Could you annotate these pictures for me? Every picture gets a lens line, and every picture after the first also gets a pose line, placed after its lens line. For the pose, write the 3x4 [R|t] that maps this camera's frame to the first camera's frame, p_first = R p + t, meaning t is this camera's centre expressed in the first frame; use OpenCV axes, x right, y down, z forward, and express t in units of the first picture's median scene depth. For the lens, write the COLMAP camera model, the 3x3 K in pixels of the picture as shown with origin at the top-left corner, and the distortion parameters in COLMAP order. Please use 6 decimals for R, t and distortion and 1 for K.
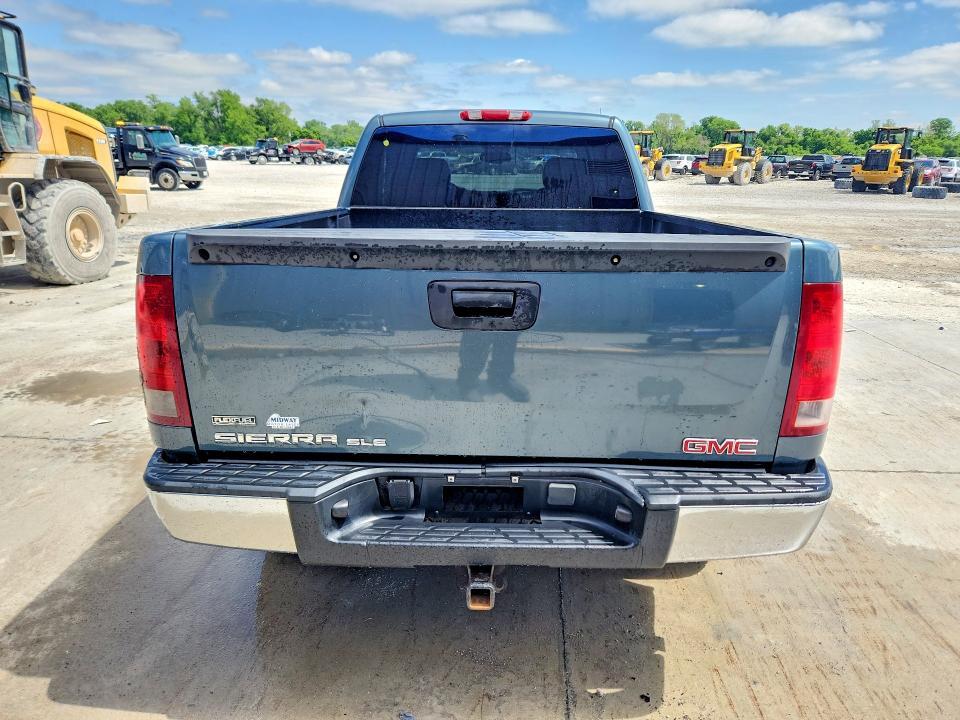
lens RADIAL K [[730.2, 0, 480.0], [0, 730.2, 360.0], [0, 0, 1]] dist [0.043116, -0.058078]
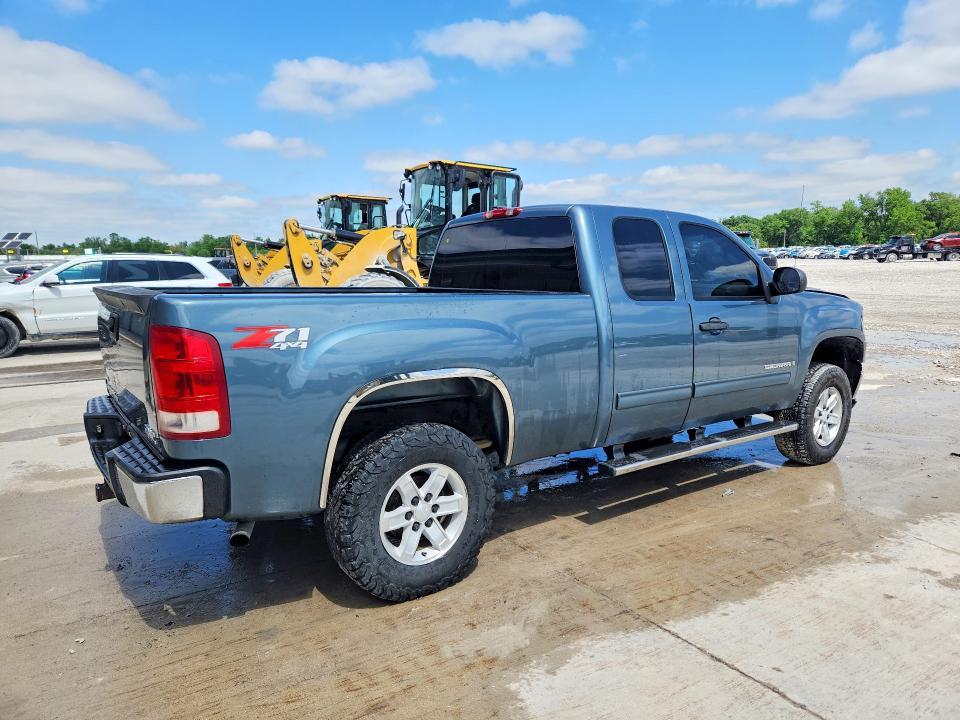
lens RADIAL K [[730.2, 0, 480.0], [0, 730.2, 360.0], [0, 0, 1]] dist [0.043116, -0.058078]
pose [[0.531173, 0.081255, -0.843358, 0.215780], [-0.195667, 0.980248, -0.028794, -0.013882], [0.824360, 0.180312, 0.536580, 0.082825]]
